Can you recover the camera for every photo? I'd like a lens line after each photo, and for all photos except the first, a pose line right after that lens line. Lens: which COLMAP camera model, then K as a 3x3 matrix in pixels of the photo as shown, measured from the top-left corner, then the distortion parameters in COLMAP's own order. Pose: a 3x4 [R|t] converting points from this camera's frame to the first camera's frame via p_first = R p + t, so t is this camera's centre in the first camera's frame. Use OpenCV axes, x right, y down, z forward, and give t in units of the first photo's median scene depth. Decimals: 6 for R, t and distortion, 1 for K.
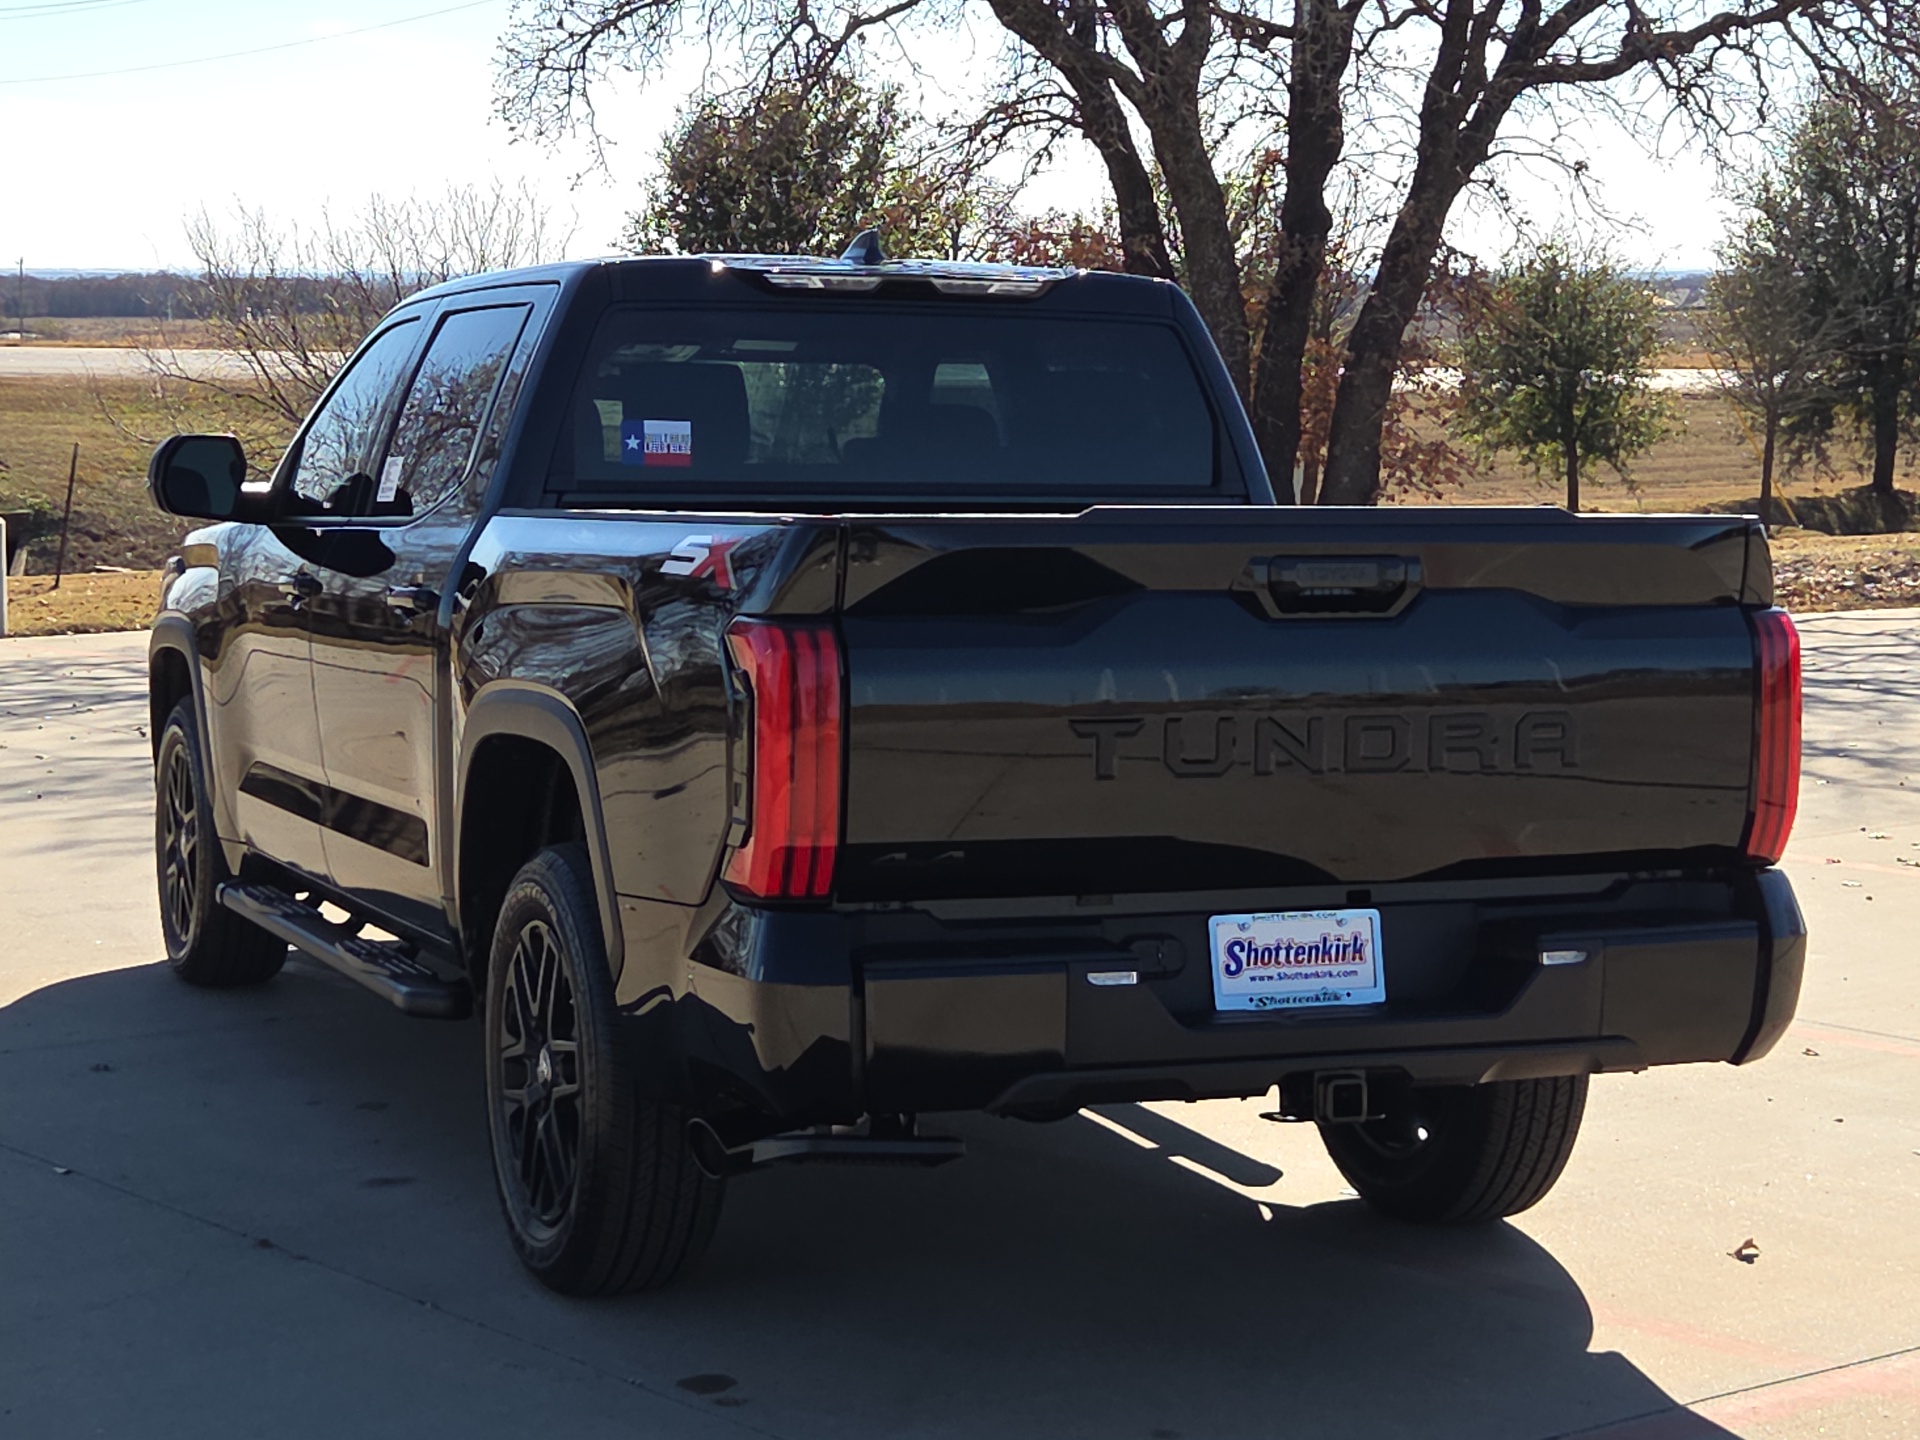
lens RADIAL K [[3473.5, 0, 960.0], [0, 3473.5, 720.0], [0, 0, 1]] dist [0.131066, -0.110283]
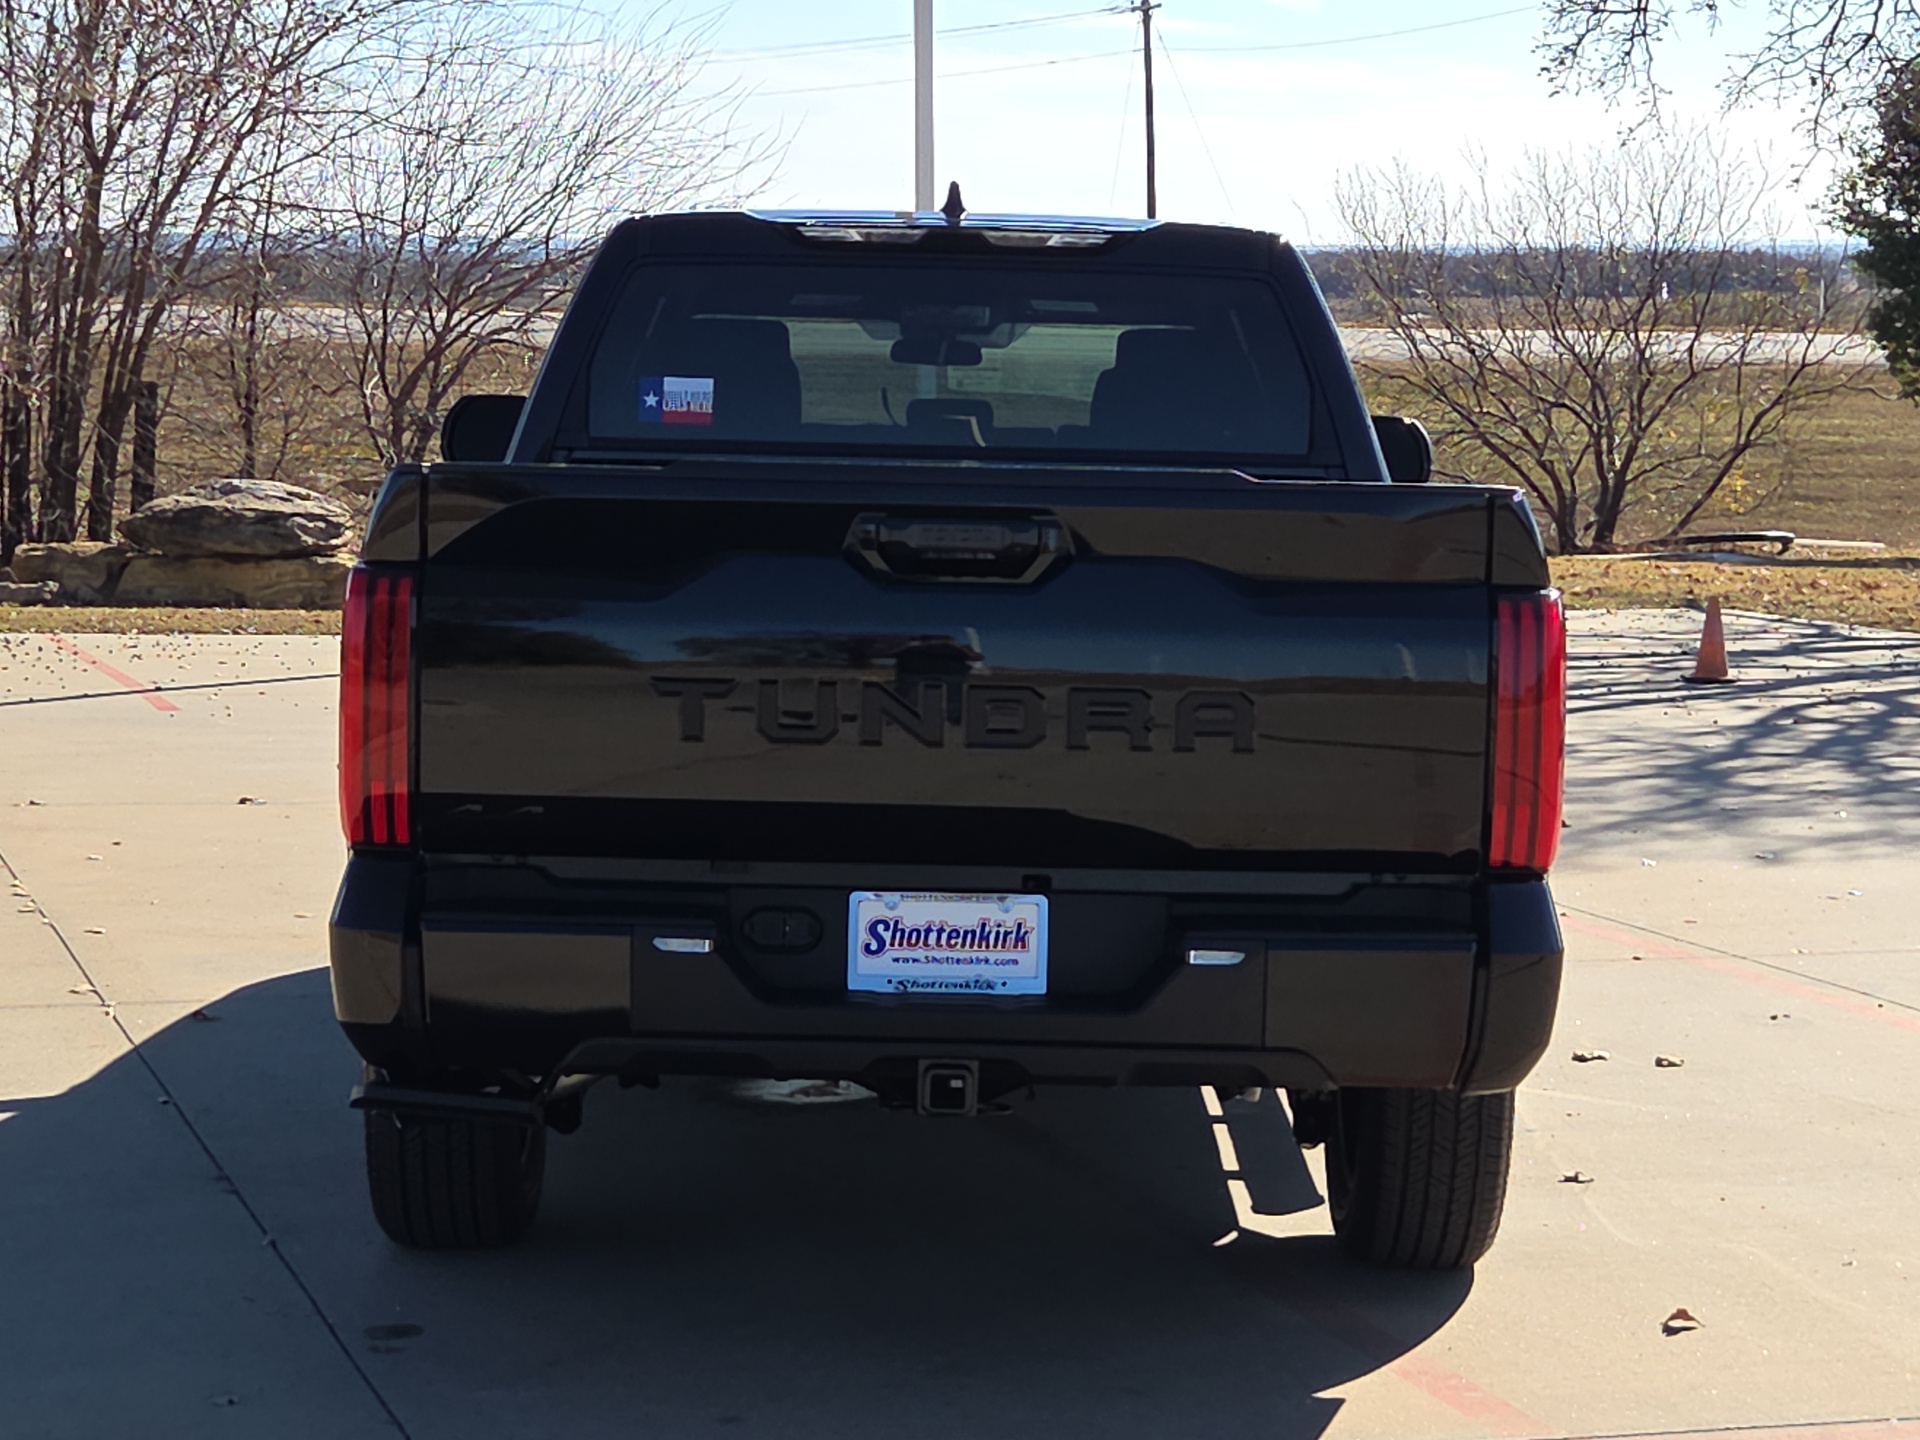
lens RADIAL K [[3872.7, 0, 960.0], [0, 3872.7, 720.0], [0, 0, 1]] dist [0.141163, -0.020343]
pose [[0.935742, 0.039274, -0.350490, 0.466723], [-0.041365, 0.999143, 0.001522, 0.006360], [0.350250, 0.013073, 0.936565, 0.012111]]
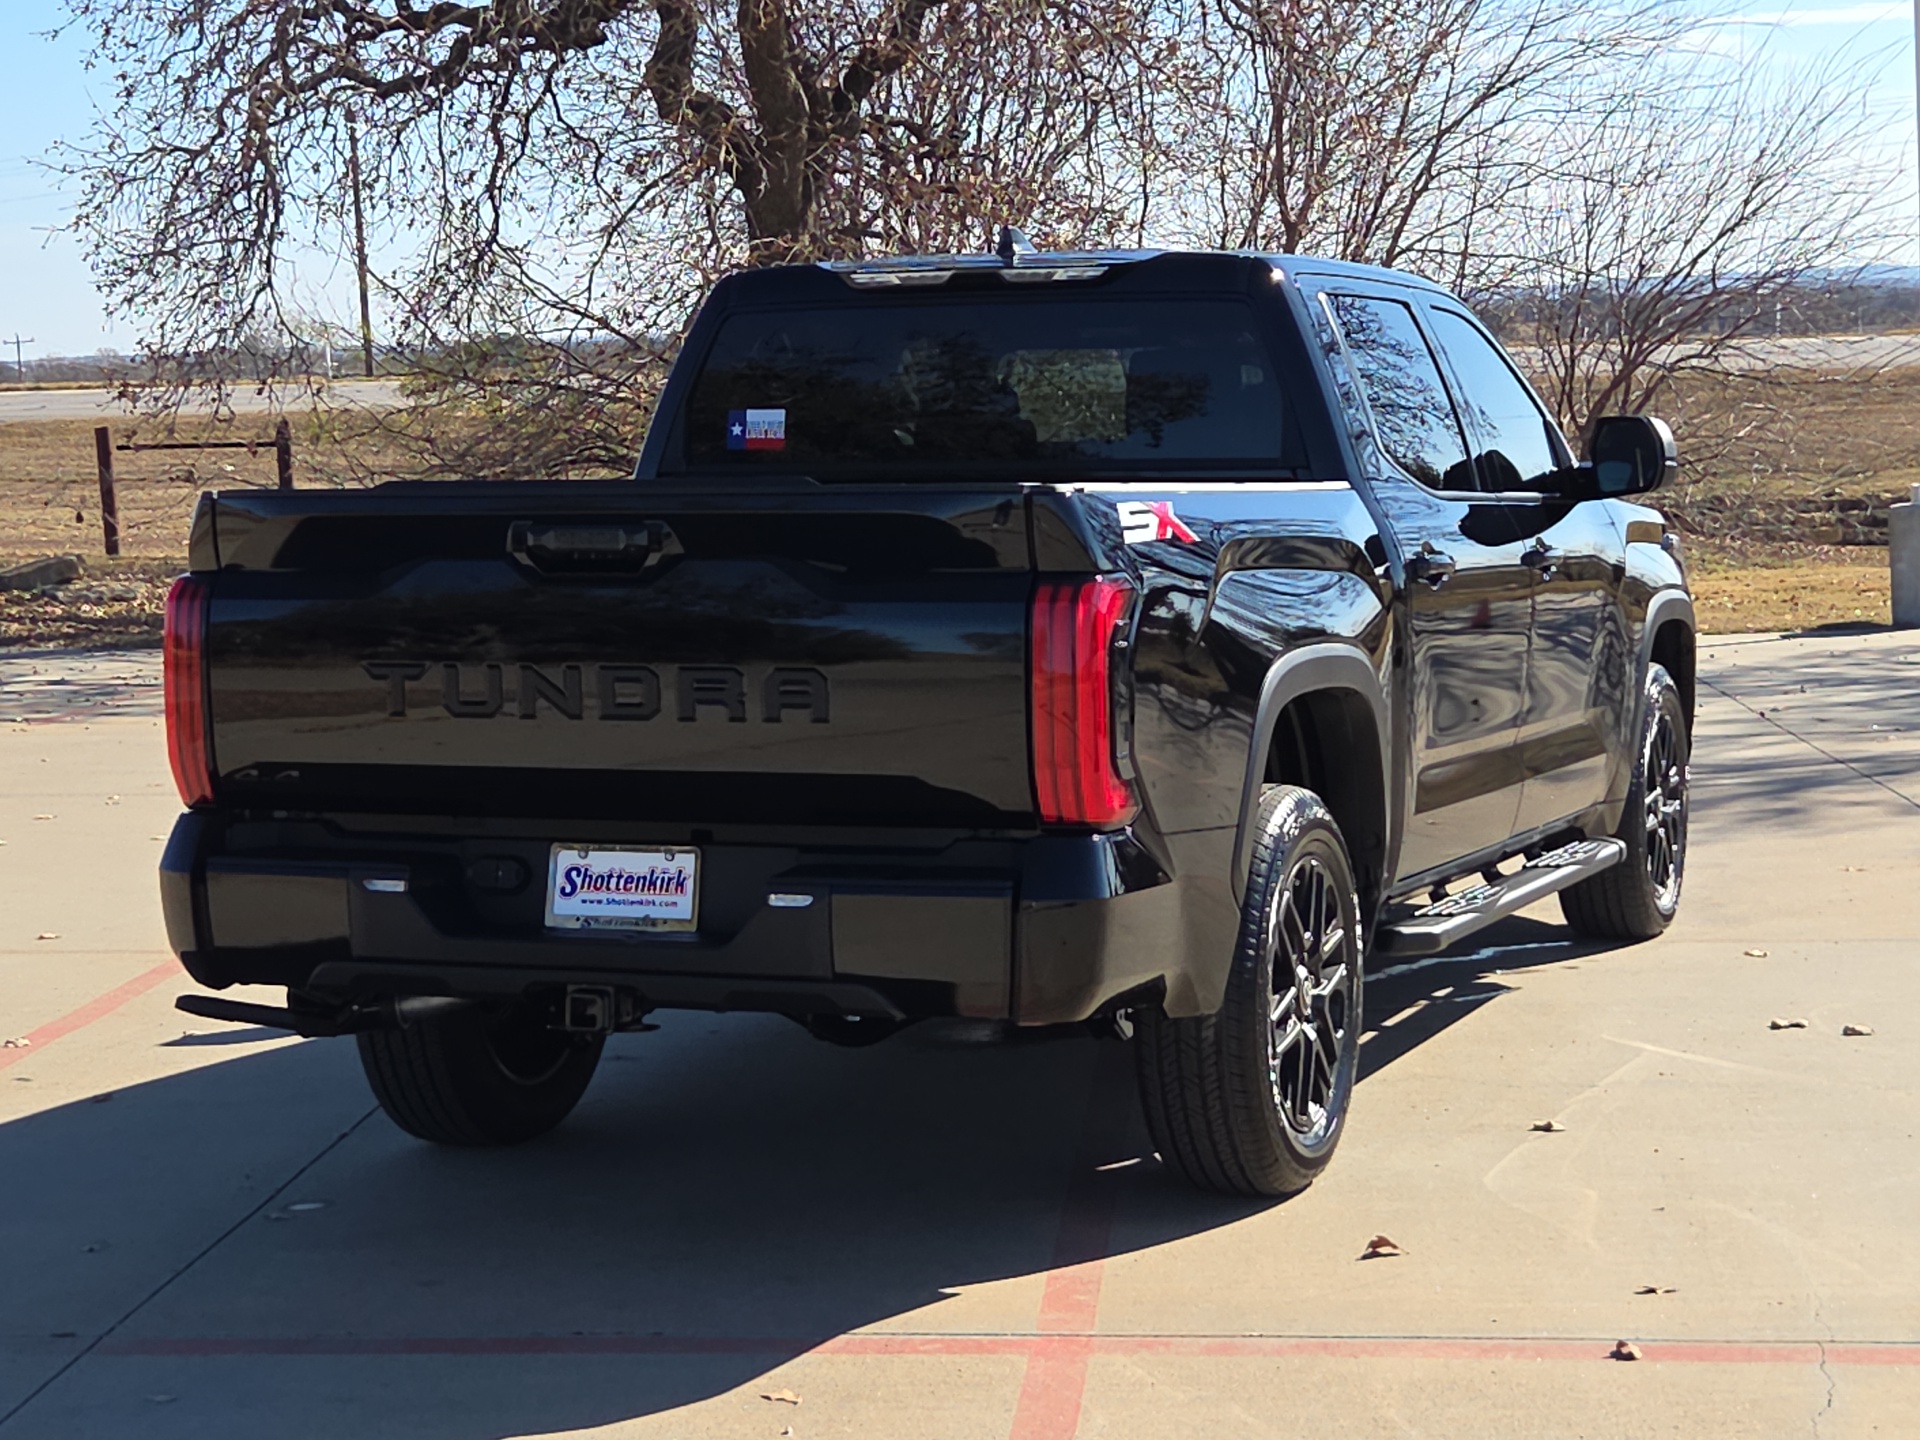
lens RADIAL K [[3624.4, 0, 958.1], [0, 3624.4, 668.6], [0, 0, 1]] dist [0.073639, 0.139373]
pose [[0.740320, 0.022317, -0.671884, 0.949427], [-0.031258, 0.999511, -0.001242, -0.002725], [0.671527, 0.021921, 0.740655, 0.213596]]
